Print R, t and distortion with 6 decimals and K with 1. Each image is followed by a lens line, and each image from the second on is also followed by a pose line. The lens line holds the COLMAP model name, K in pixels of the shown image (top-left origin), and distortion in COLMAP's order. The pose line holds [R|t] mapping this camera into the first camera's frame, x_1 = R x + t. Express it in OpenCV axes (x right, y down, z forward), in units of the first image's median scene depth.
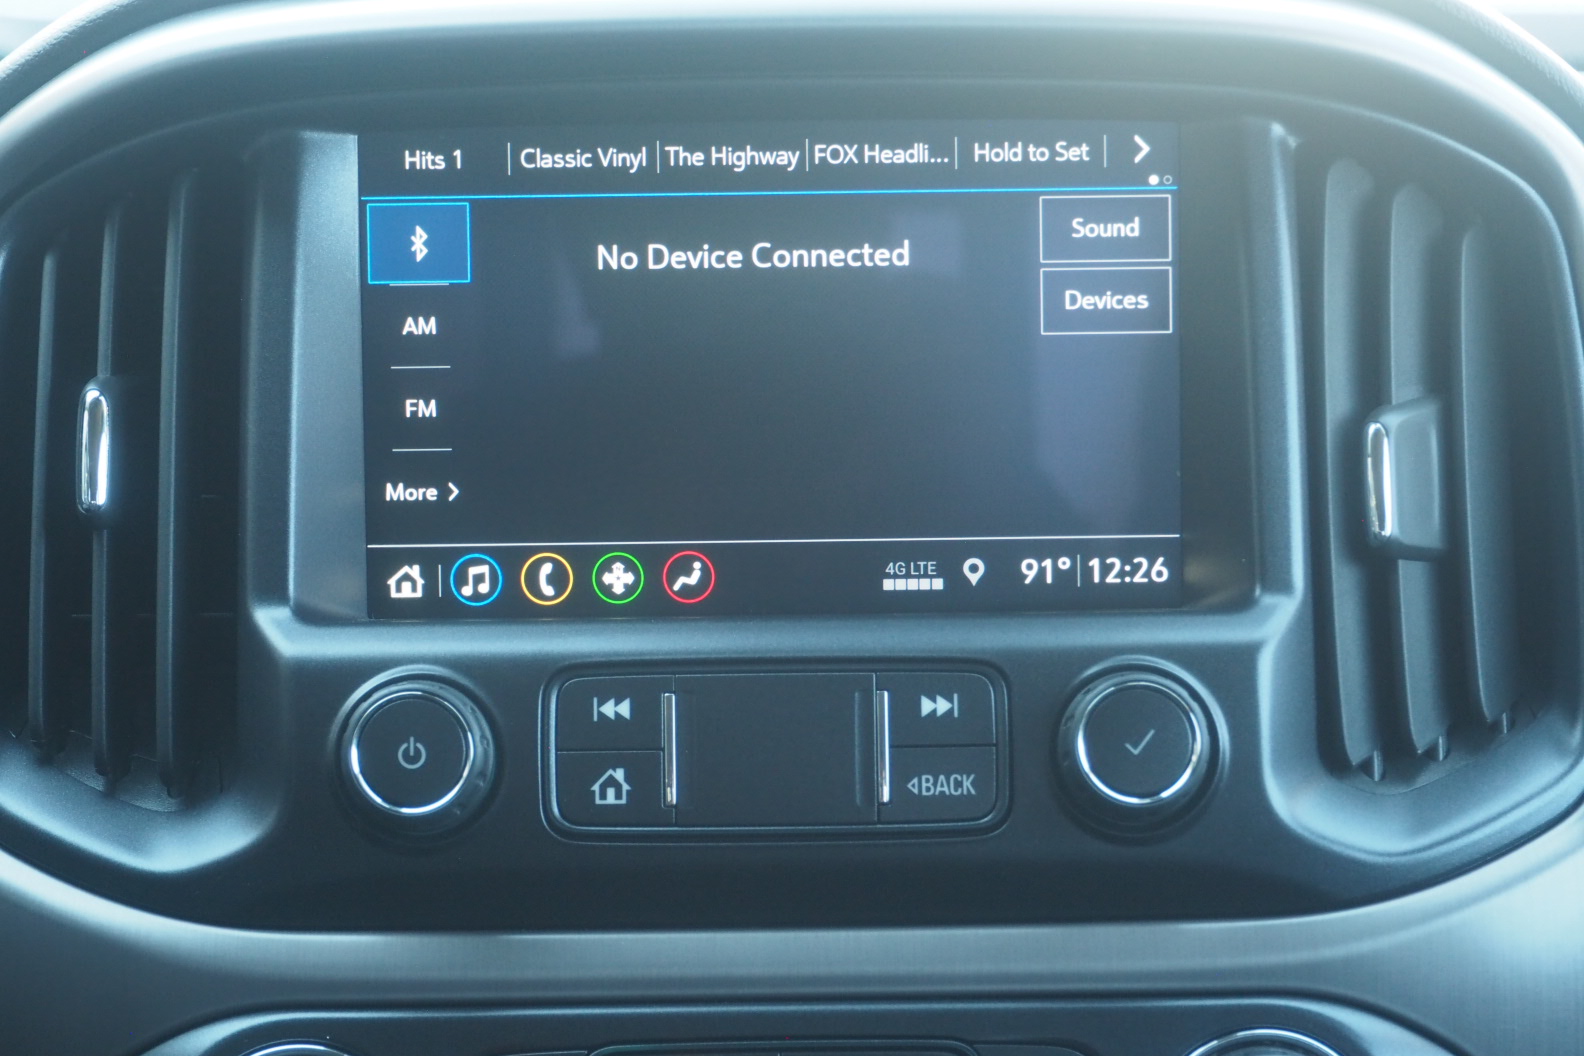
lens RADIAL K [[3729.7, 0, 797.5], [0, 3729.7, 534.6], [0, 0, 1]] dist [-0.001902, 0.000000]
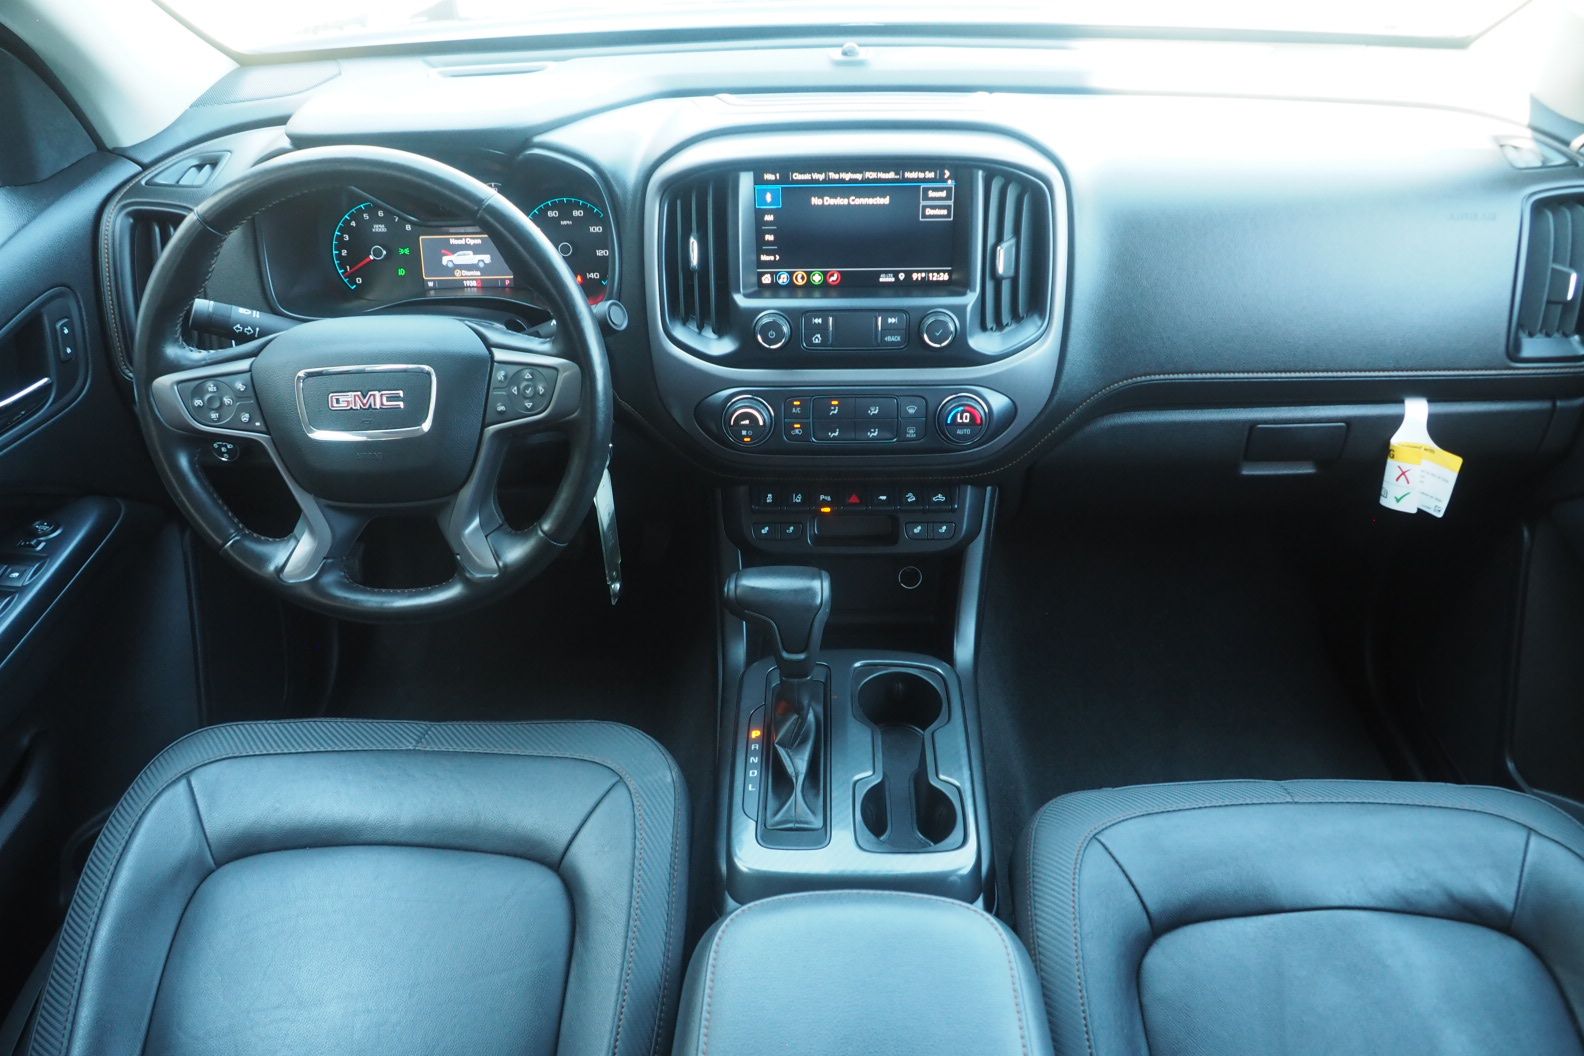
lens RADIAL K [[1116.4, 0, 801.2], [0, 1116.4, 530.2], [0, 0, 1]] dist [-0.036301, 0.002224]
pose [[0.999594, 0.009802, -0.026760, -0.029727], [0.003366, 0.891808, 0.452402, -0.308475], [0.028300, -0.452309, 0.891412, -0.252877]]
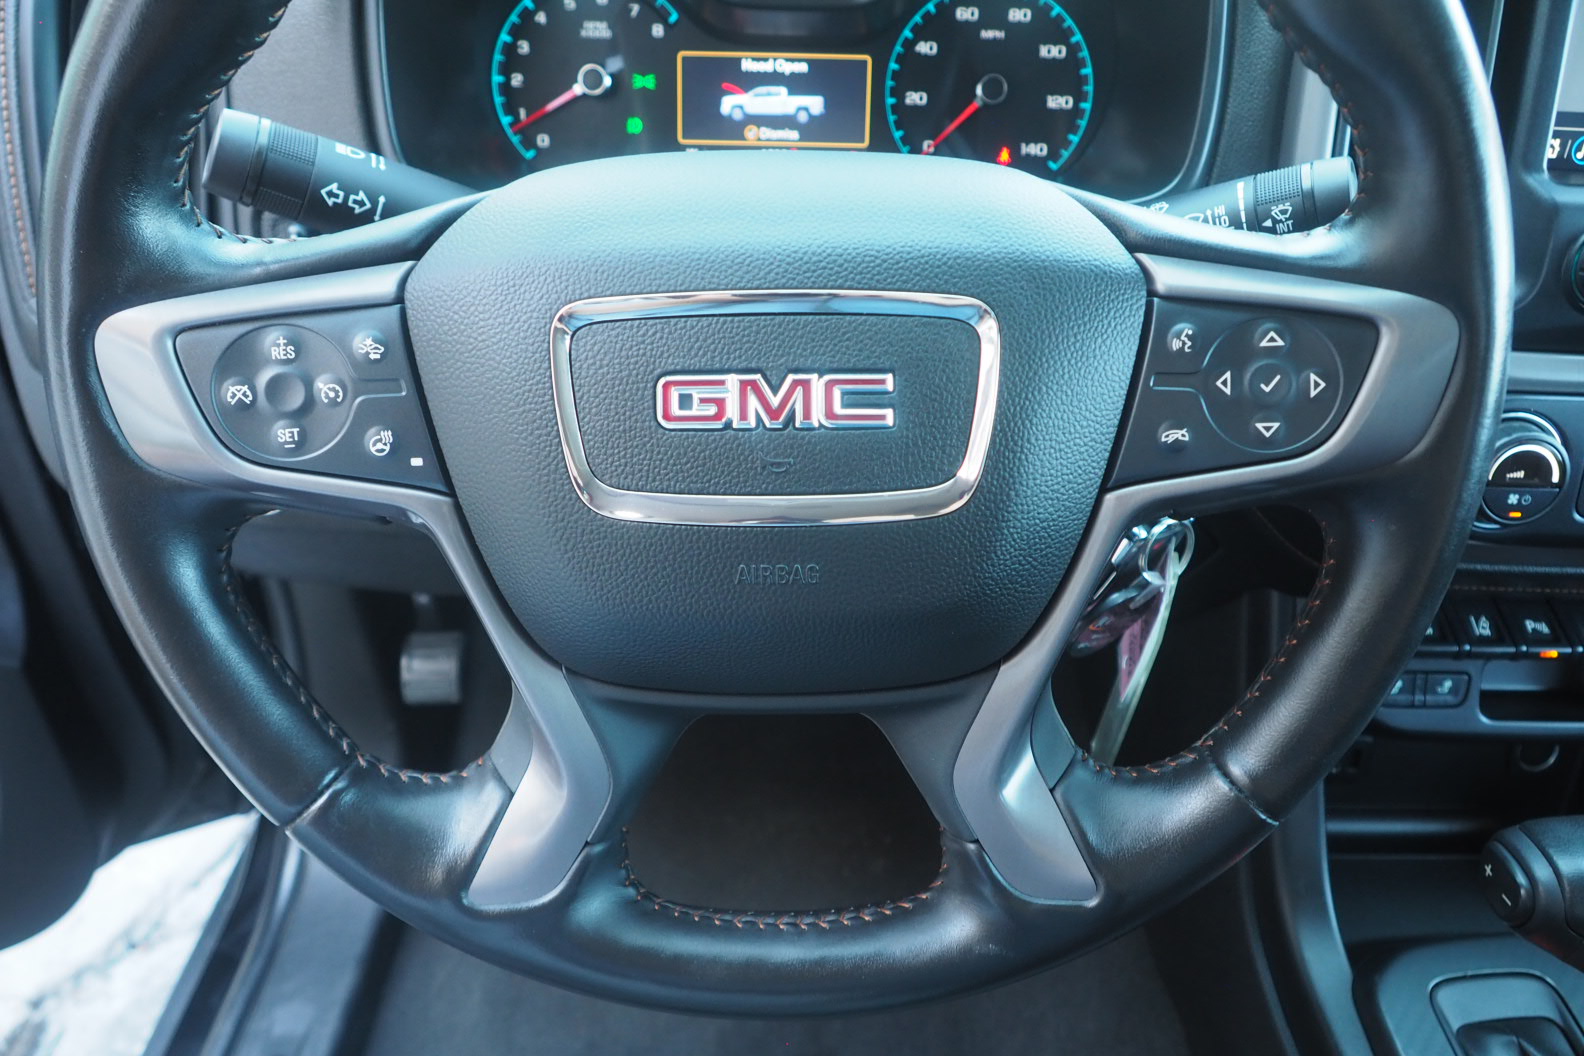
lens RADIAL K [[1116.4, 0, 800.6], [0, 1116.4, 538.5], [0, 0, 1]] dist [-0.036301, 0.002224]
pose [[0.999380, 0.033853, 0.009651, -0.483853], [-0.034481, 0.886267, 0.461889, -0.053661], [0.007083, -0.461936, 0.886885, 0.435527]]
